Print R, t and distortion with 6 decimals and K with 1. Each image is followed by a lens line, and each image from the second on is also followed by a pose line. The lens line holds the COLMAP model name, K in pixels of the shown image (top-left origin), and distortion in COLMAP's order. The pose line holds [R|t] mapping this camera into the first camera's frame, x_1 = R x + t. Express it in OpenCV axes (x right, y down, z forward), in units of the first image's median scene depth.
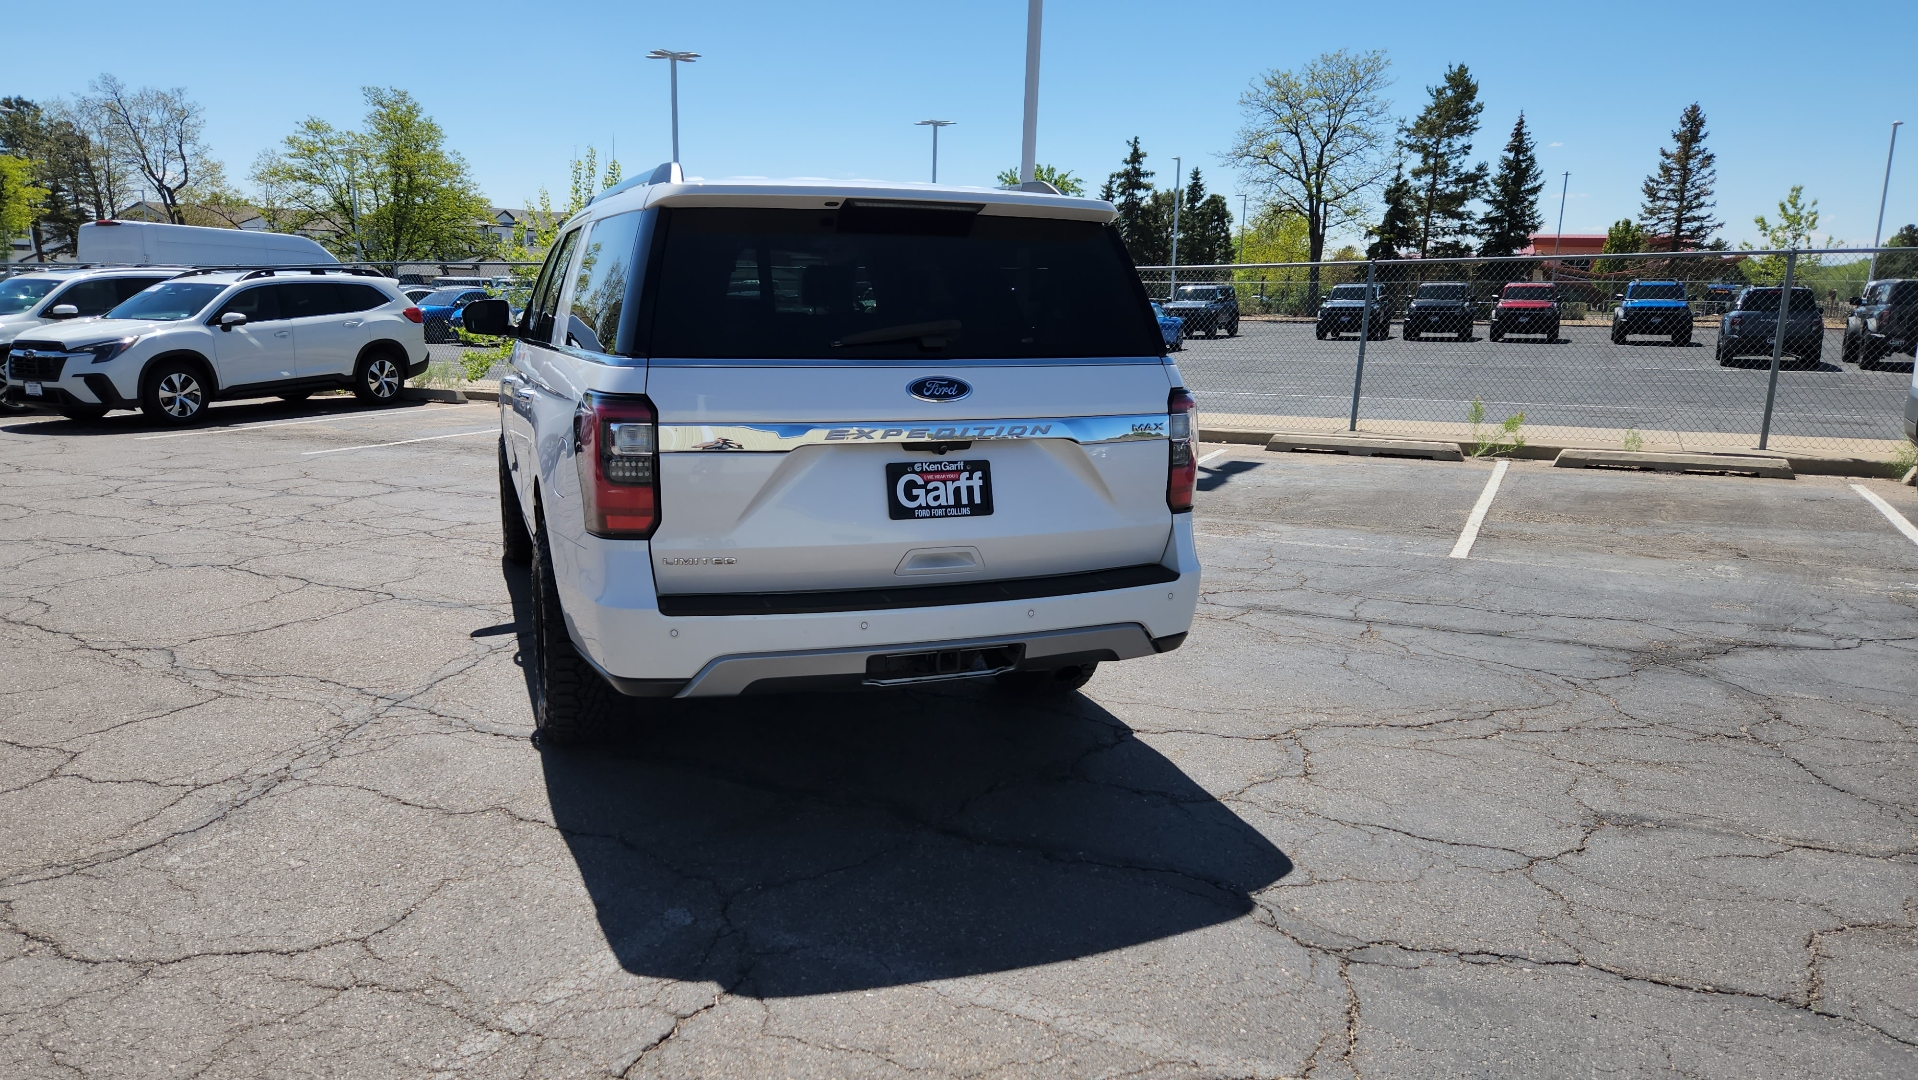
lens RADIAL K [[1283.2, 0, 924.3], [0, 1283.2, 550.8], [0, 0, 1]] dist [0.073310, -0.062733]
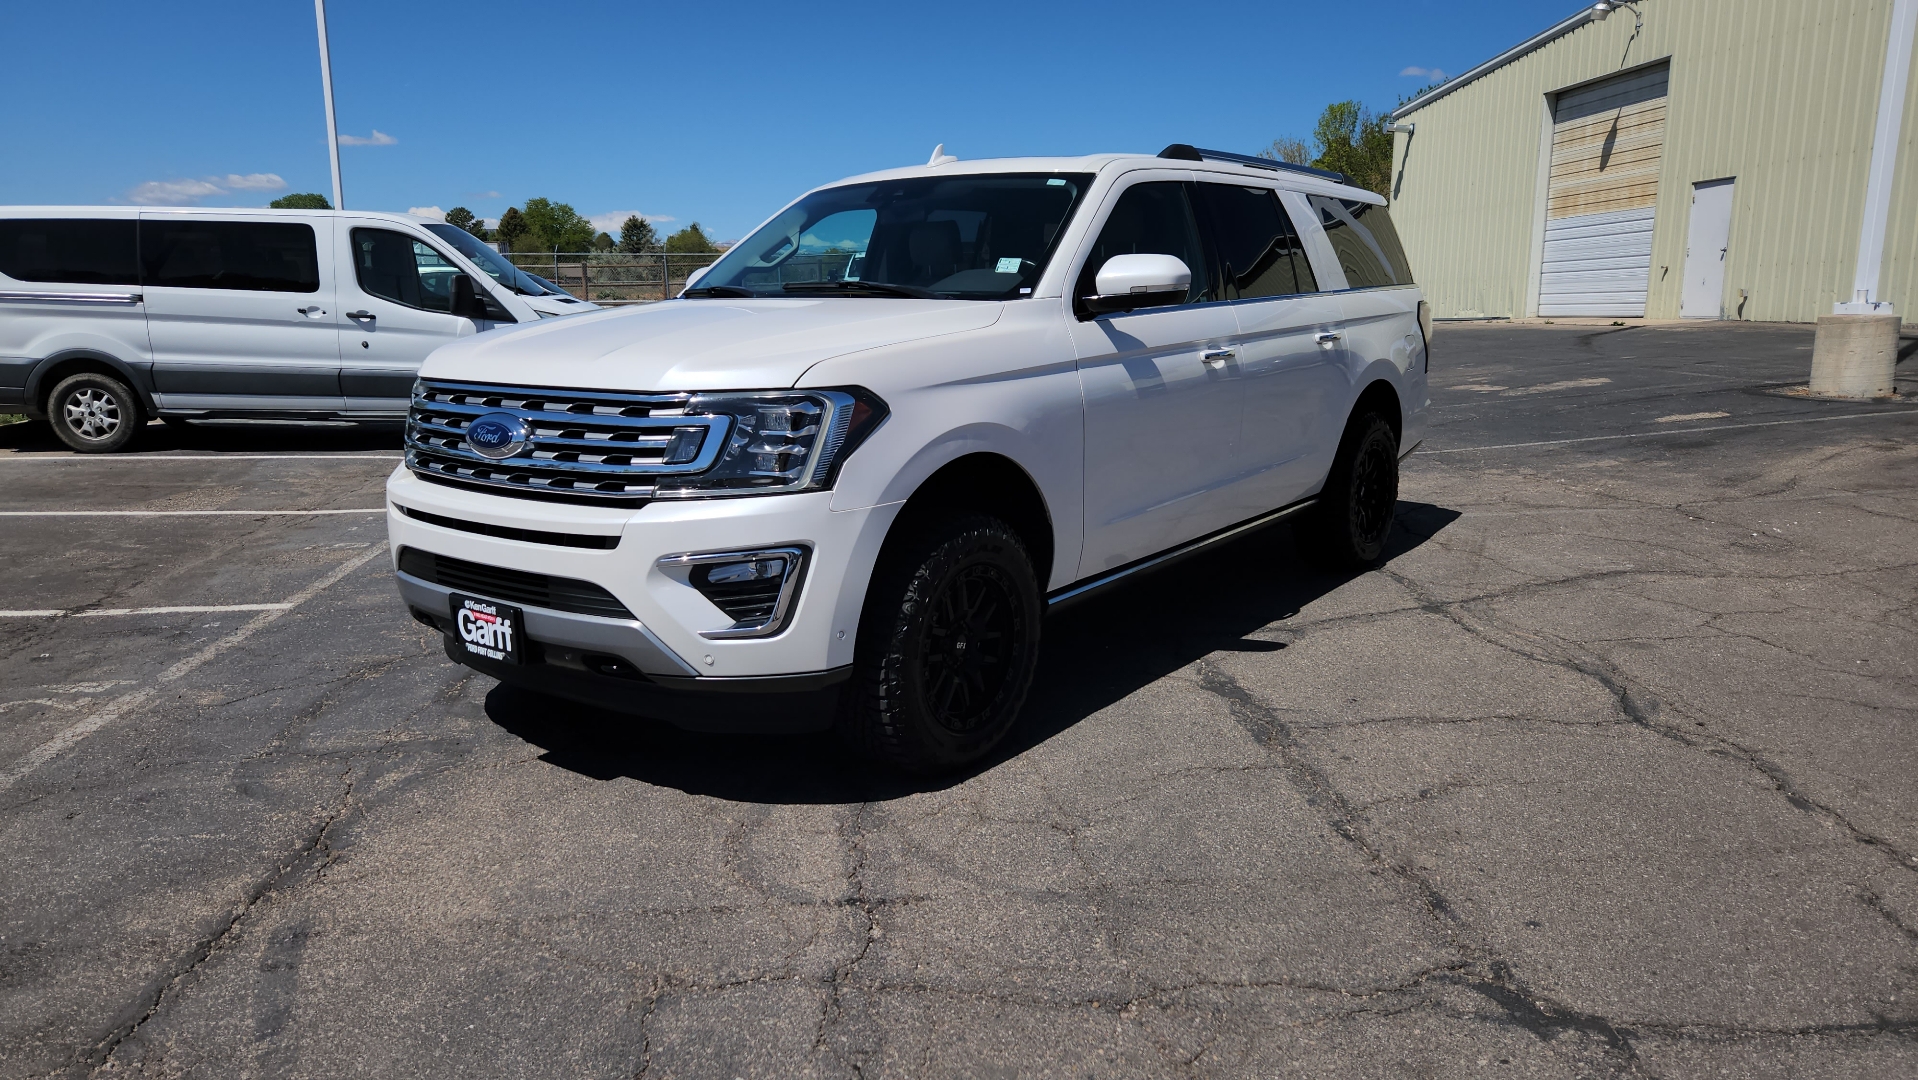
lens RADIAL K [[1283.2, 0, 924.3], [0, 1283.2, 550.8], [0, 0, 1]] dist [0.073310, -0.062733]
pose [[-0.529486, -0.175946, 0.829872, -0.179718], [0.170475, 0.936230, 0.307264, -0.058163], [-0.831013, 0.304164, -0.465726, 0.307491]]
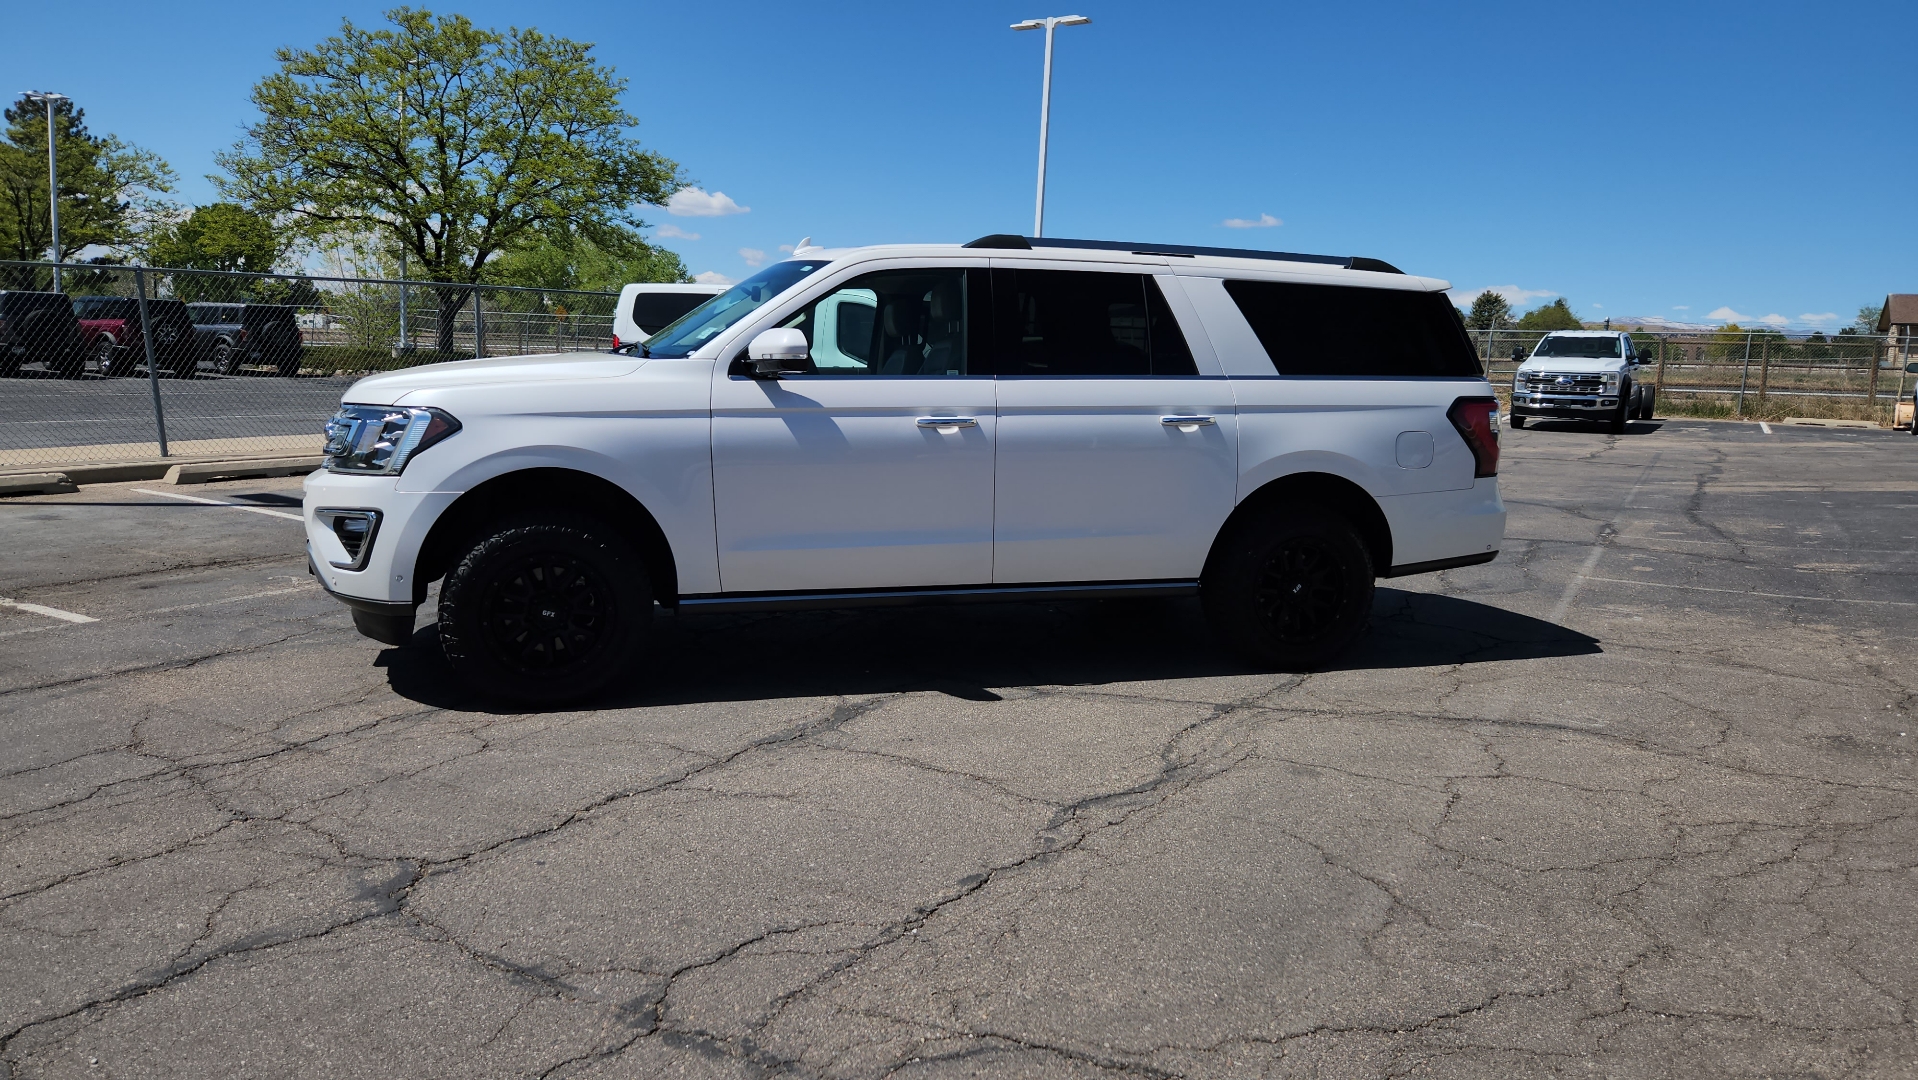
lens RADIAL K [[1281.6, 0, 934.7], [0, 1281.6, 533.3], [0, 0, 1]] dist [0.072342, -0.057264]
pose [[0.066803, -0.149725, 0.986468, -0.238127], [0.164191, 0.976848, 0.137146, -0.035048], [-0.984164, 0.152808, 0.089840, 0.183503]]
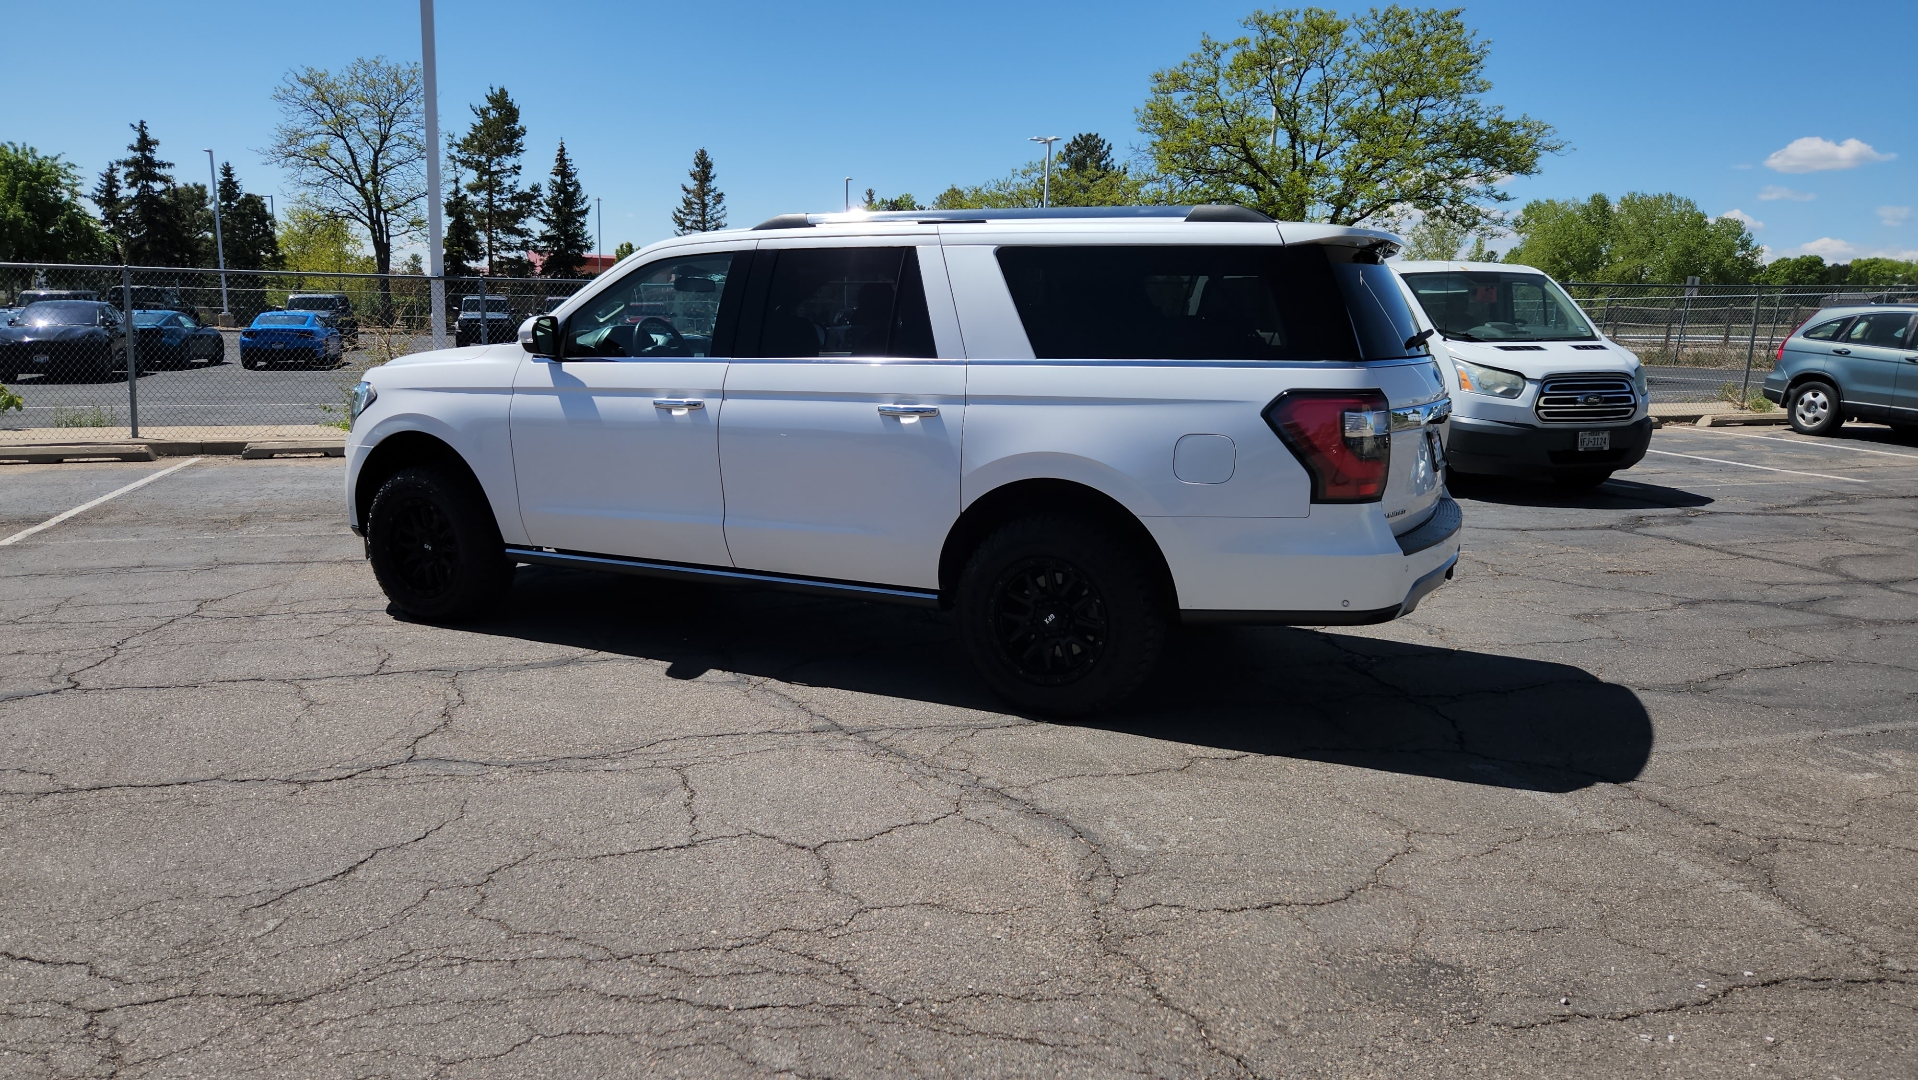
lens RADIAL K [[1283.2, 0, 924.3], [0, 1283.2, 550.8], [0, 0, 1]] dist [0.073310, -0.062733]
pose [[0.738599, -0.122429, 0.662935, -0.159510], [0.128160, 0.990938, 0.040216, -0.007807], [-0.661851, 0.055258, 0.747596, 0.037413]]
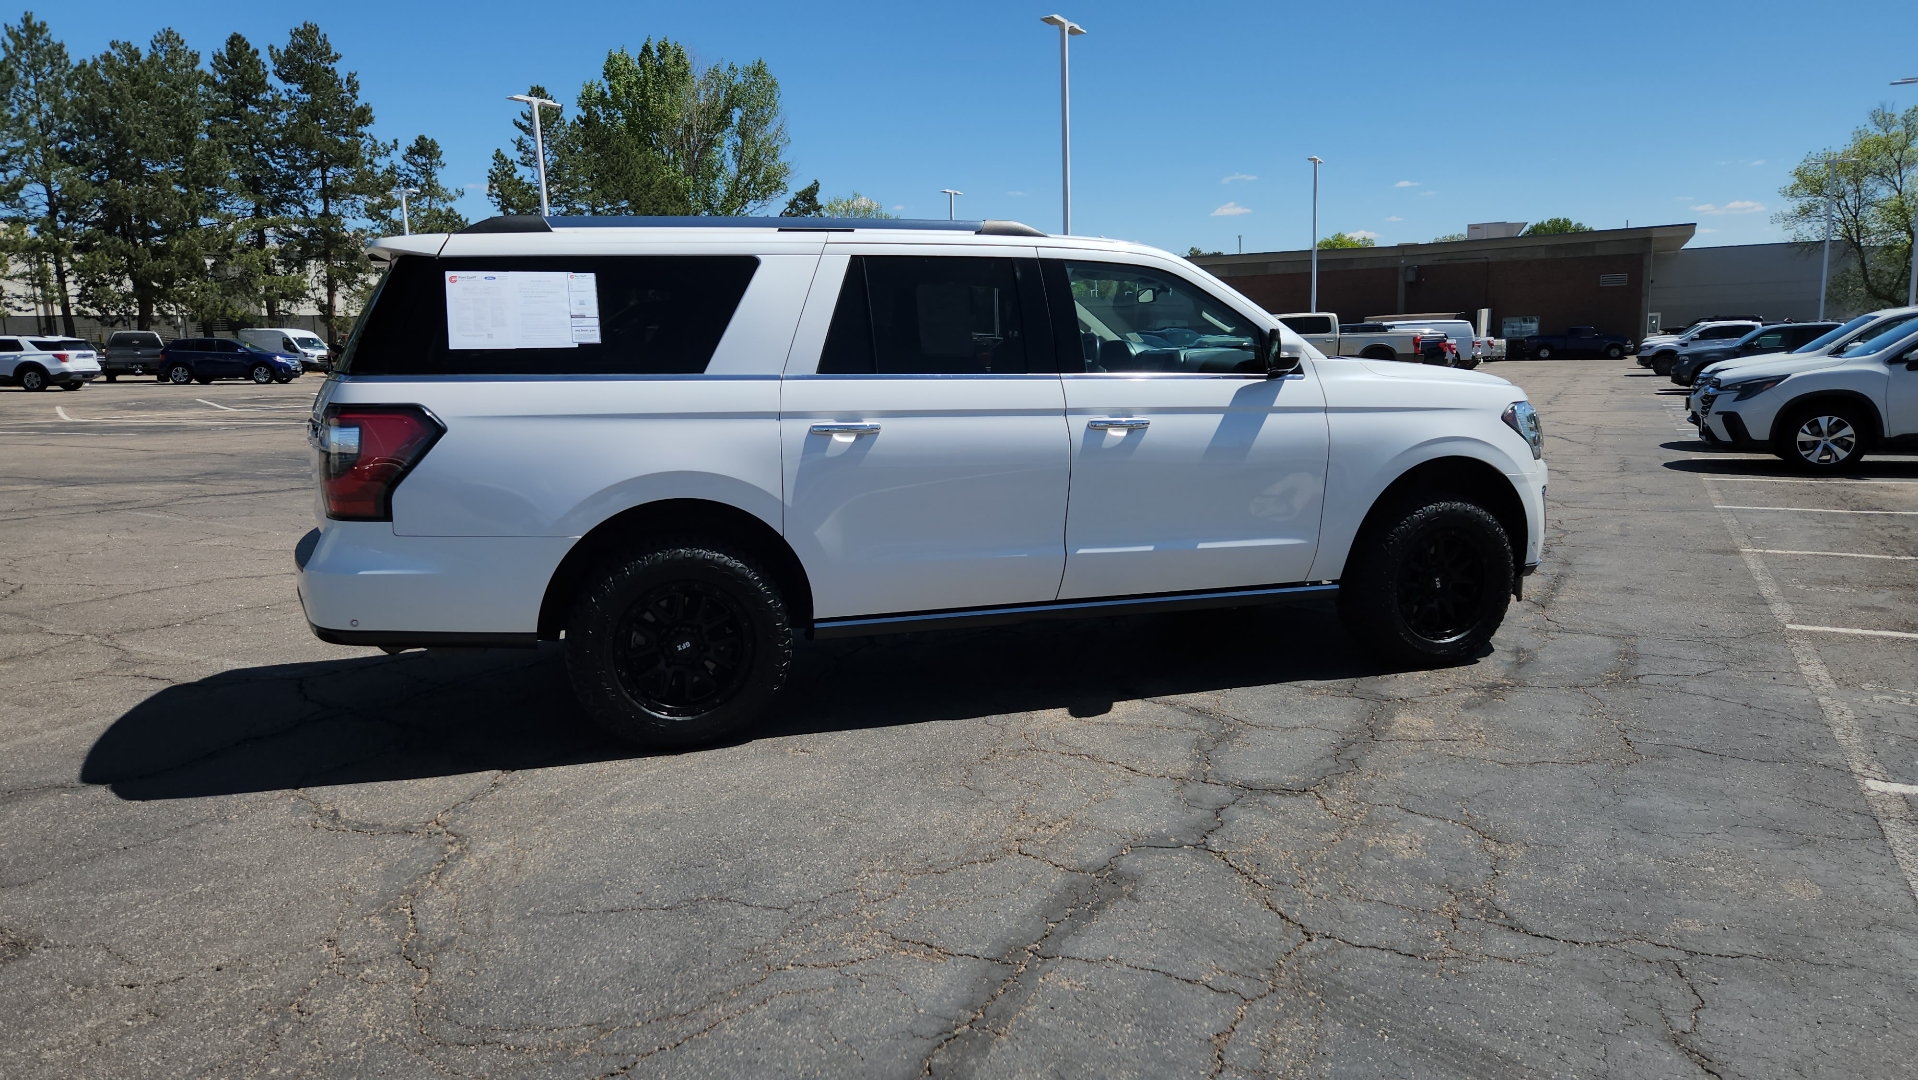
lens RADIAL K [[1280.9, 0, 933.4], [0, 1280.9, 518.3], [0, 0, 1]] dist [0.072593, -0.052414]
pose [[-0.015653, 0.123384, -0.992236, 0.166364], [-0.179360, 0.975914, 0.124183, -0.033377], [0.983659, 0.179911, 0.006855, 0.194629]]
